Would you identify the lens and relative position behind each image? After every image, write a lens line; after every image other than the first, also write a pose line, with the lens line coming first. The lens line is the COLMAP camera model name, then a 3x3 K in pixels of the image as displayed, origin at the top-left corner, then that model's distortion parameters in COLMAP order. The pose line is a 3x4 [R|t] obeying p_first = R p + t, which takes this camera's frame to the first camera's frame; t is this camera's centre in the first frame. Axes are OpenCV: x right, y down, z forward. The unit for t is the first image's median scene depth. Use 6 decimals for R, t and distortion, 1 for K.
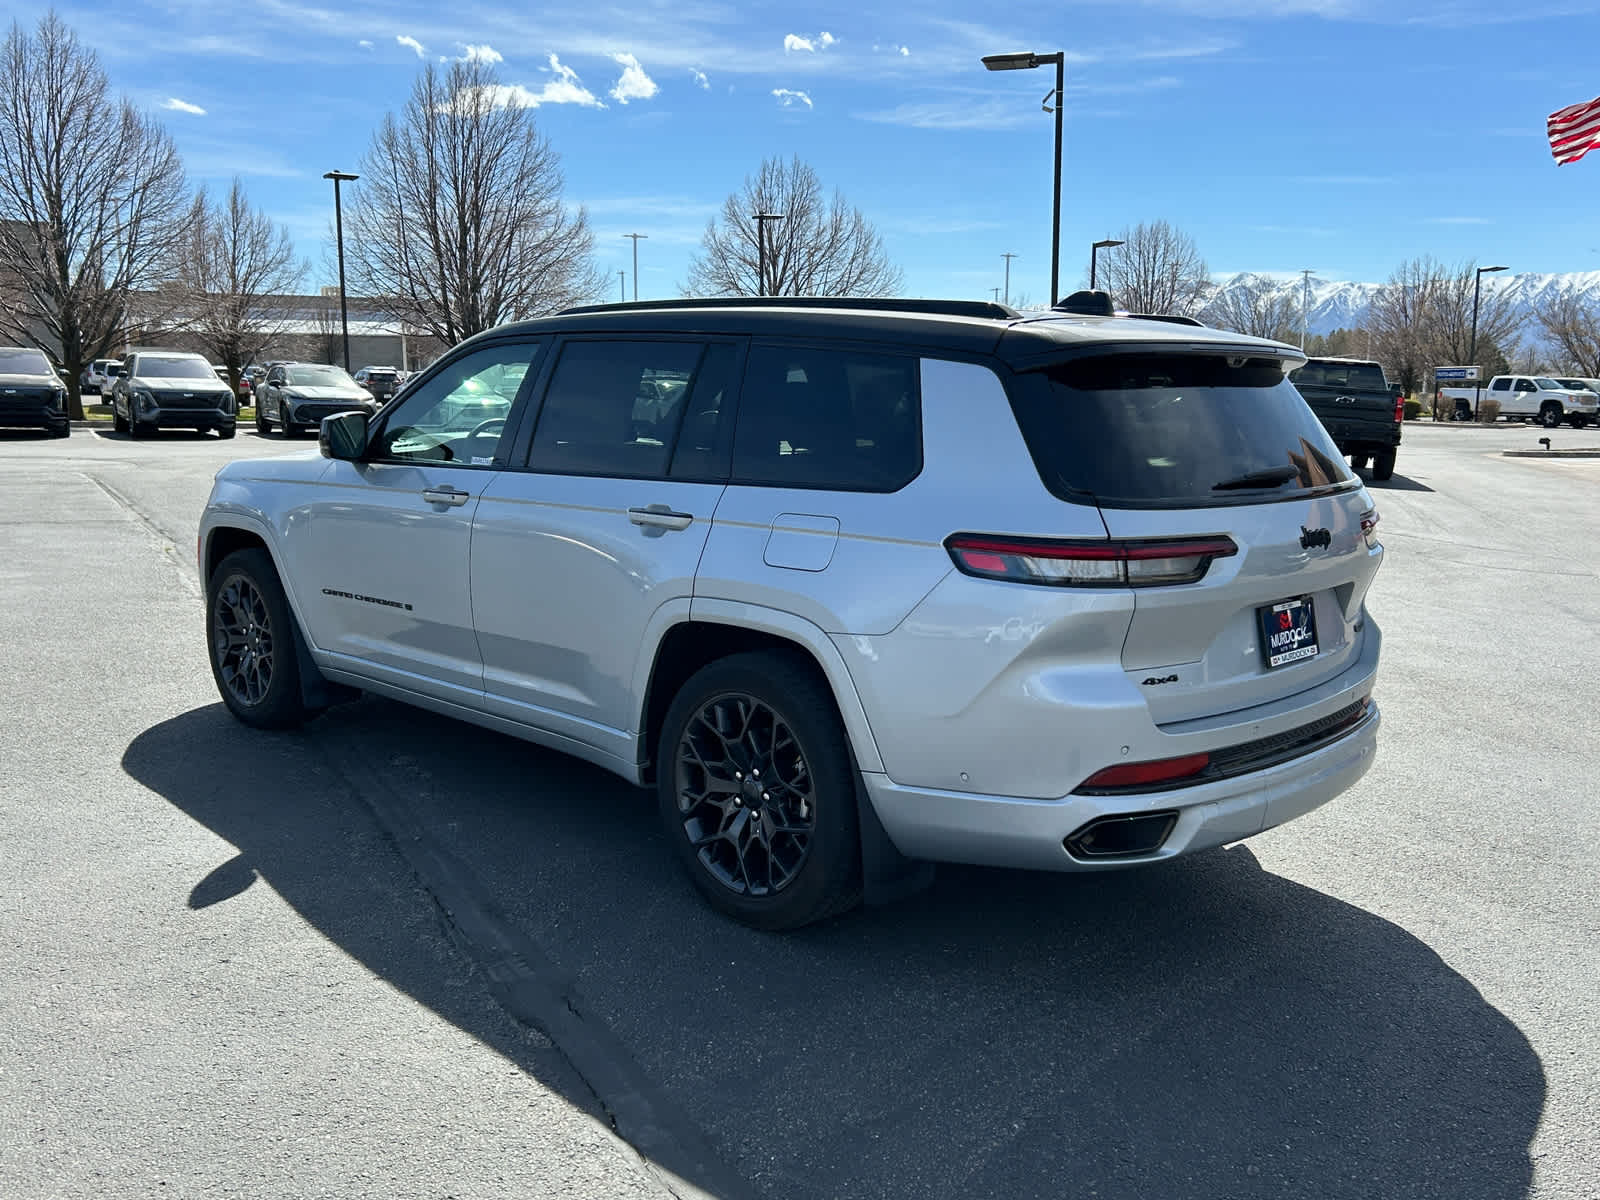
lens RADIAL K [[1397.7, 0, 803.5], [0, 1397.7, 597.8], [0, 0, 1]] dist [0.062993, -0.076713]
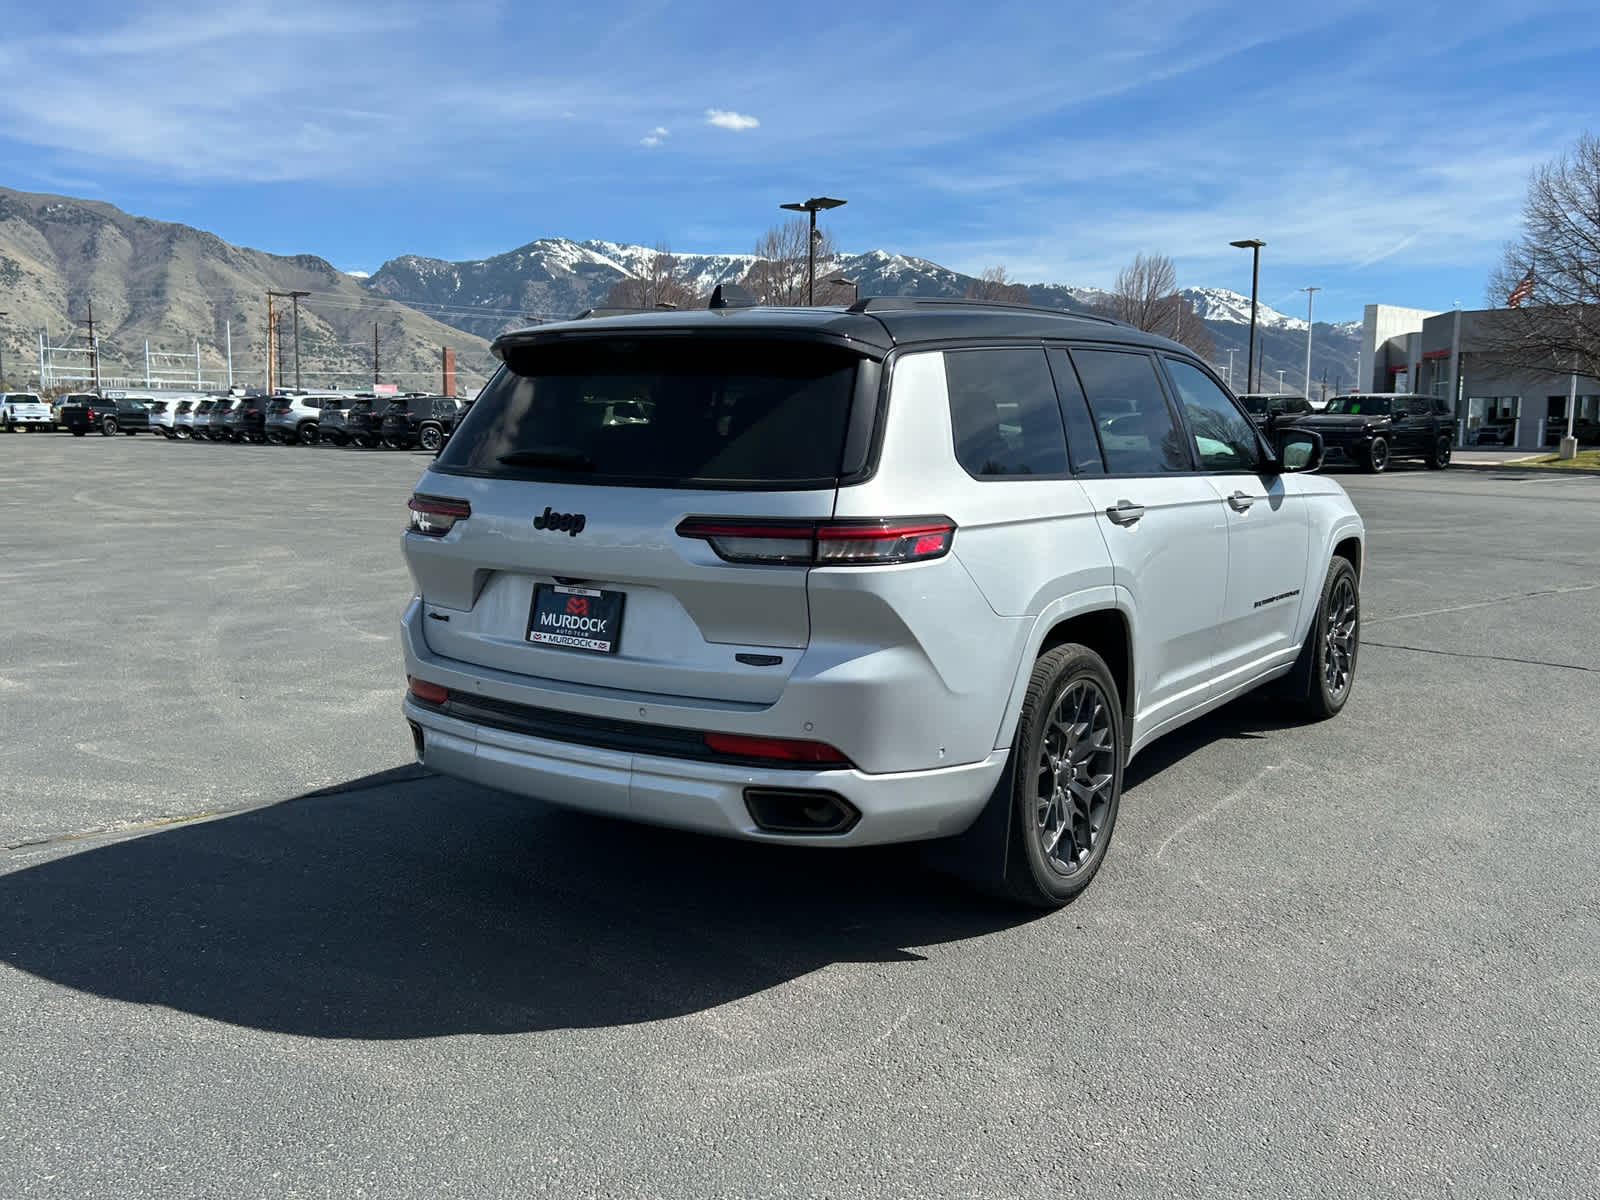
lens RADIAL K [[1397.7, 0, 812.7], [0, 1397.7, 590.7], [0, 0, 1]] dist [0.062993, -0.076713]
pose [[0.183902, 0.113227, -0.976402, 1.014518], [-0.163699, 0.982999, 0.083160, -0.078731], [0.969218, 0.144542, 0.199310, 0.732907]]
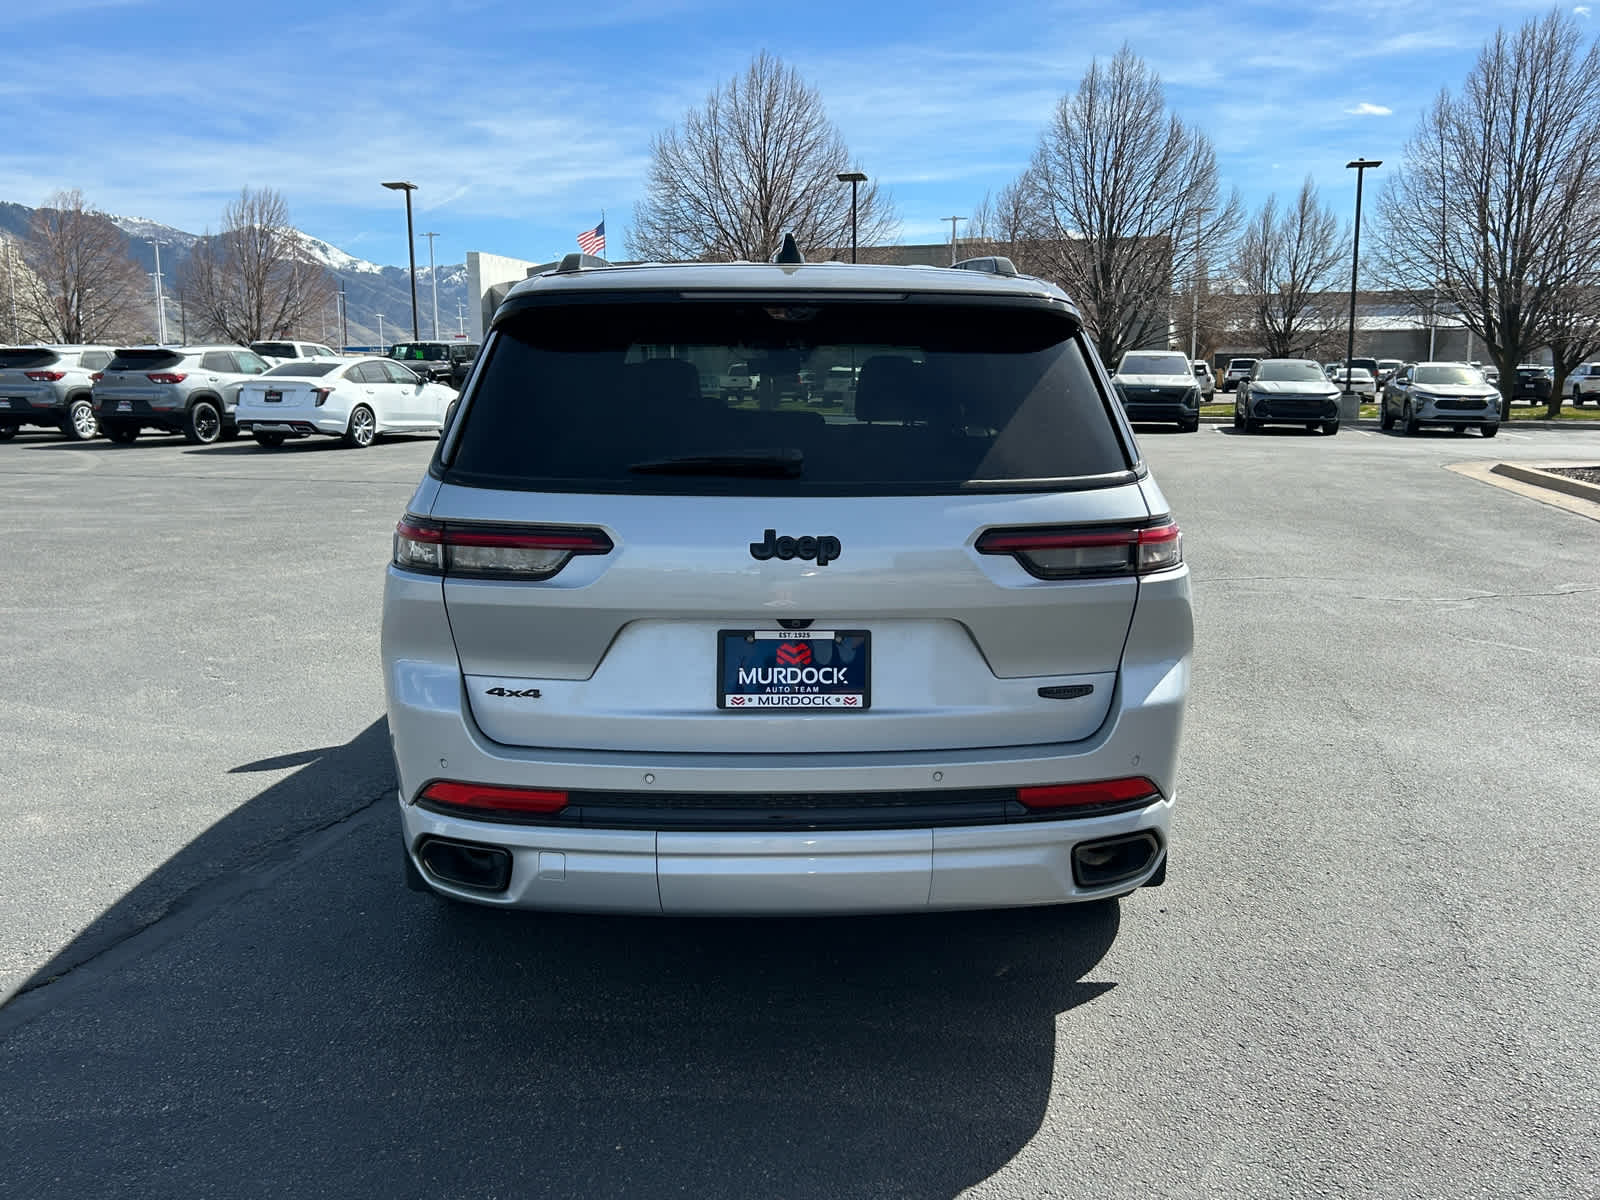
lens RADIAL K [[1397.7, 0, 807.0], [0, 1397.7, 593.9], [0, 0, 1]] dist [0.062993, -0.076713]
pose [[0.722904, 0.101917, -0.683390, 0.654902], [-0.103031, 0.993904, 0.039237, -0.035475], [0.683223, 0.042046, 0.728998, 0.345079]]
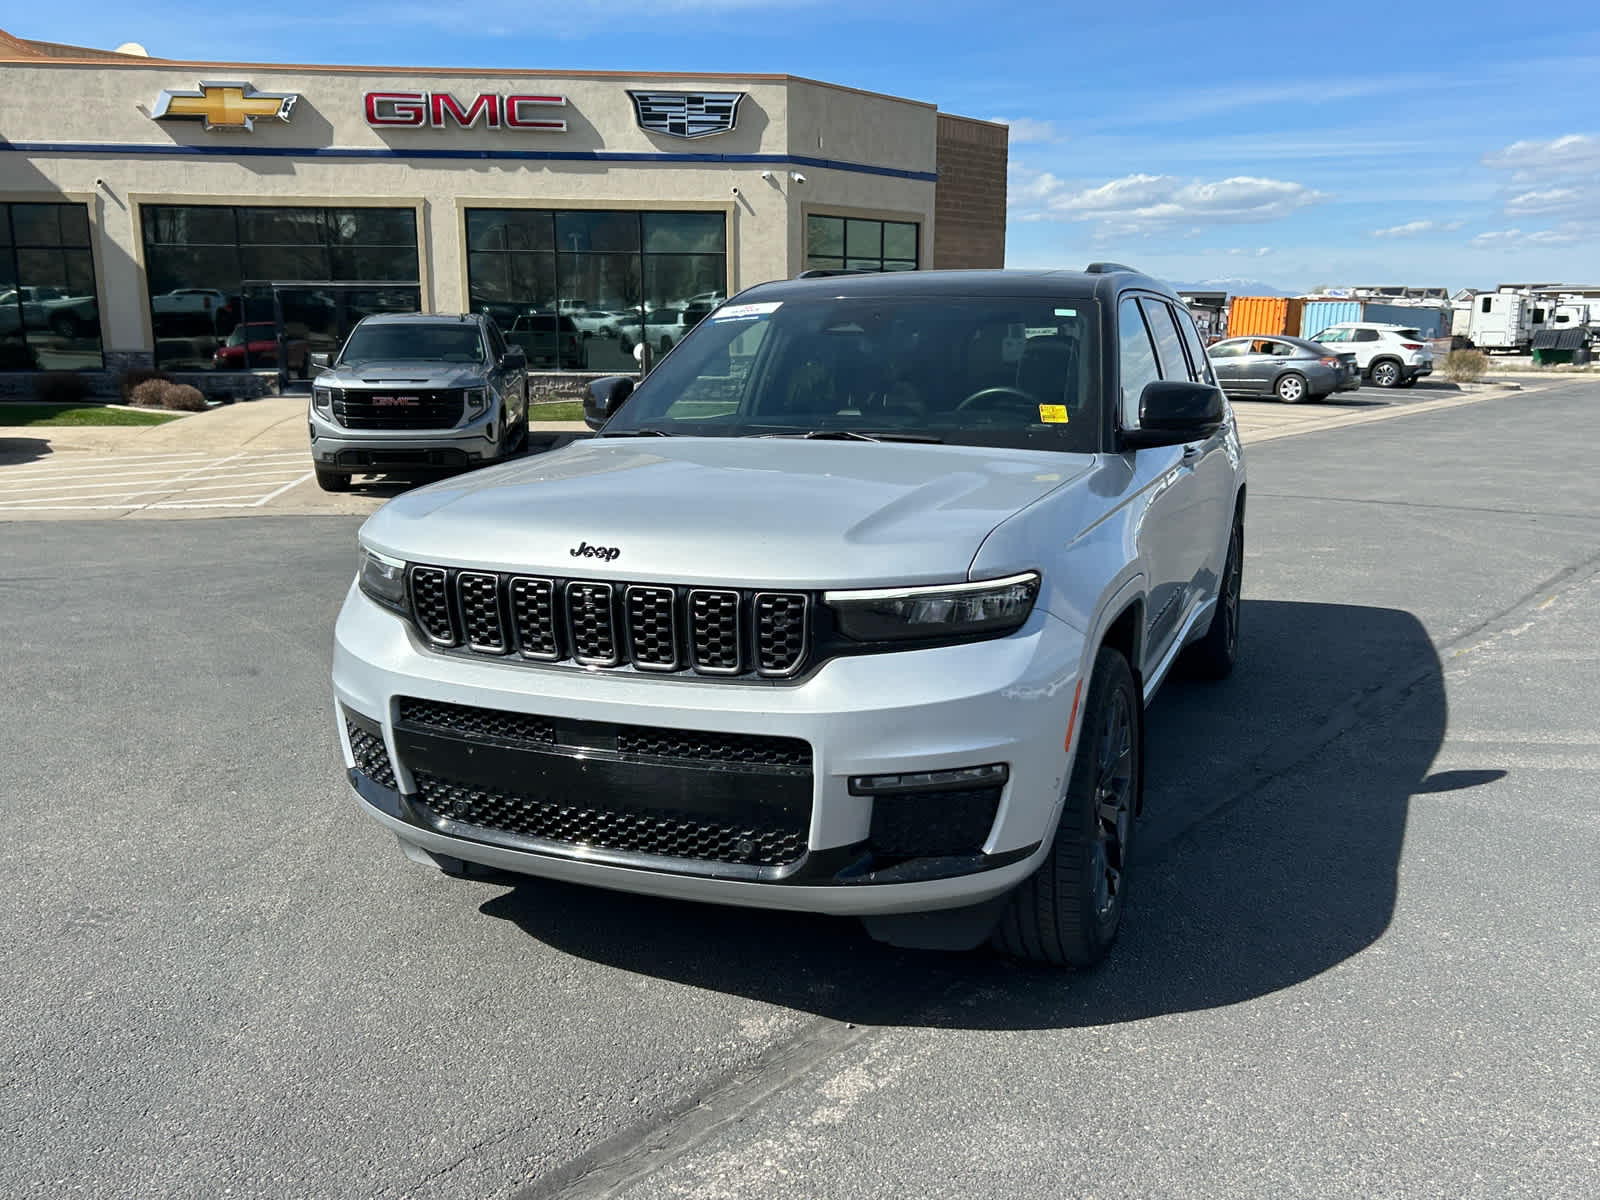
lens RADIAL K [[1397.7, 0, 809.7], [0, 1397.7, 609.6], [0, 0, 1]] dist [0.062993, -0.076713]
pose [[-0.381488, -0.190369, 0.904559, -1.050678], [0.140871, 0.955161, 0.260429, -0.260442], [-0.913577, 0.226776, -0.337565, 1.583846]]
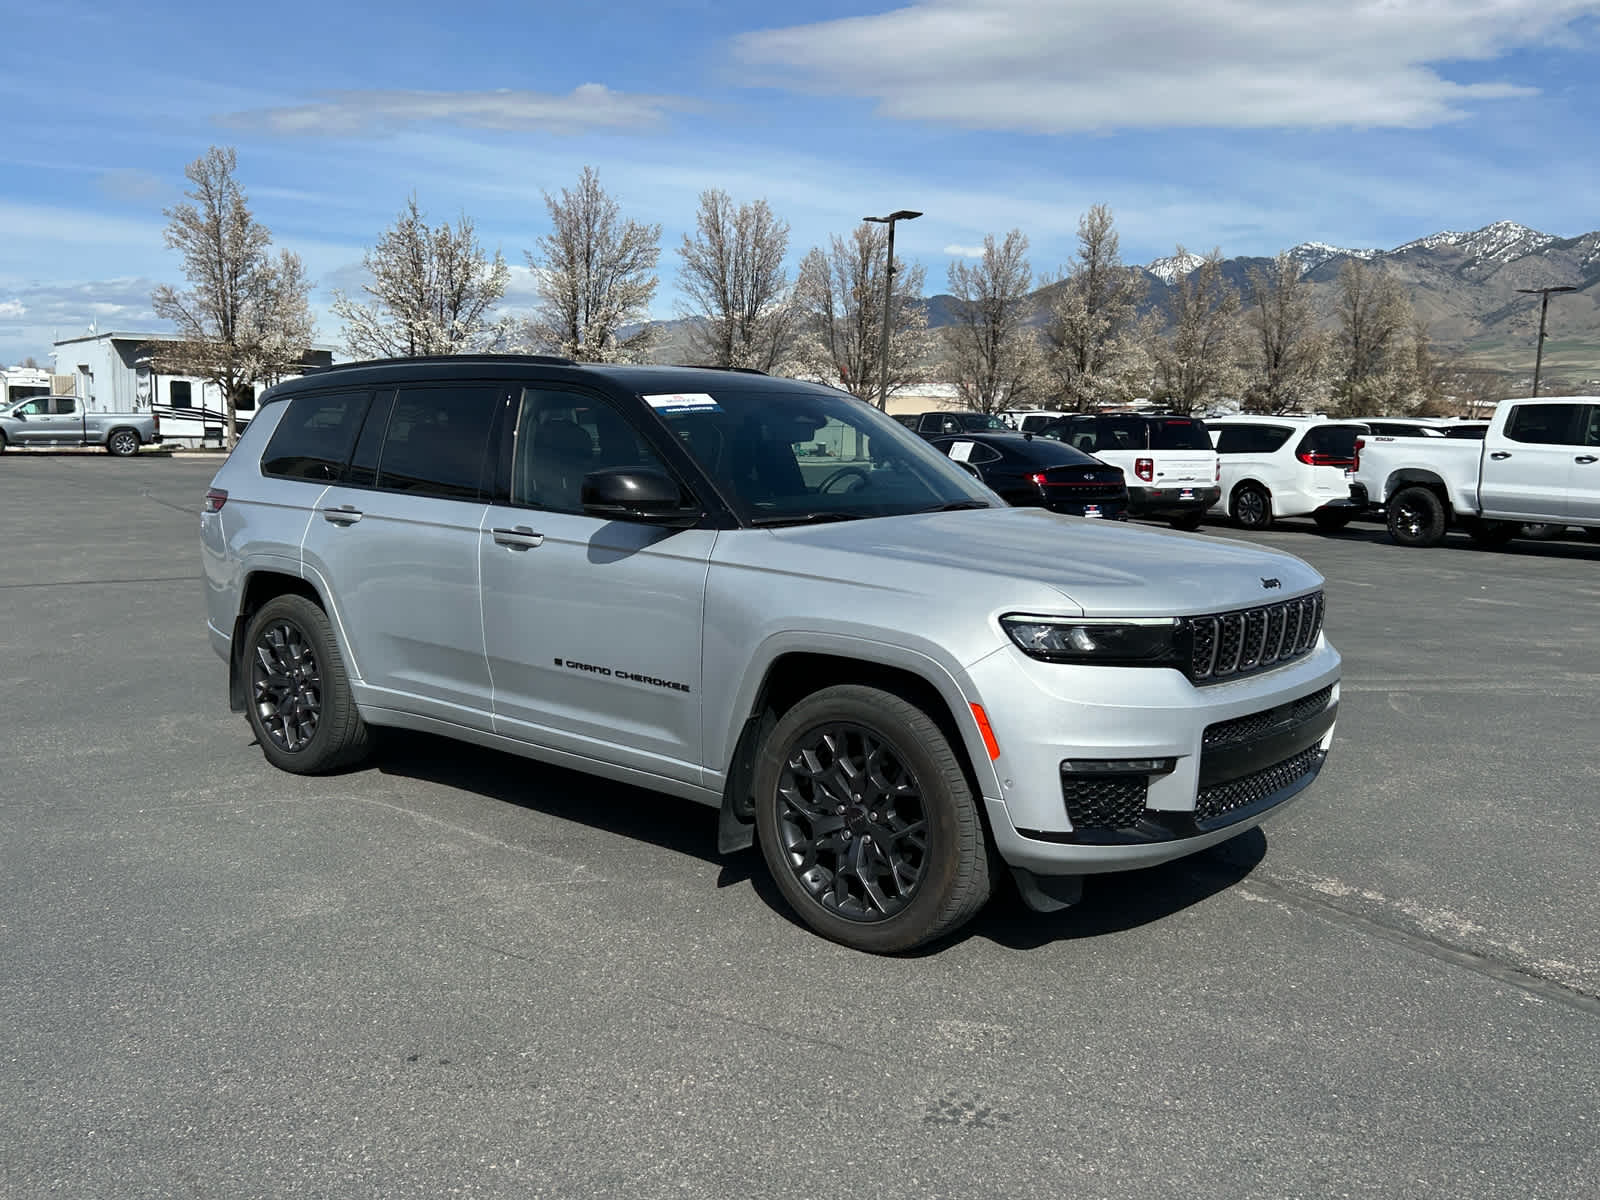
lens RADIAL K [[1397.7, 0, 805.4], [0, 1397.7, 612.4], [0, 0, 1]] dist [0.062993, -0.076713]
pose [[-0.997415, -0.016335, -0.069979, -0.131618], [-0.035884, 0.956933, 0.288082, -0.357660], [0.062259, 0.289848, -0.955045, 2.255882]]
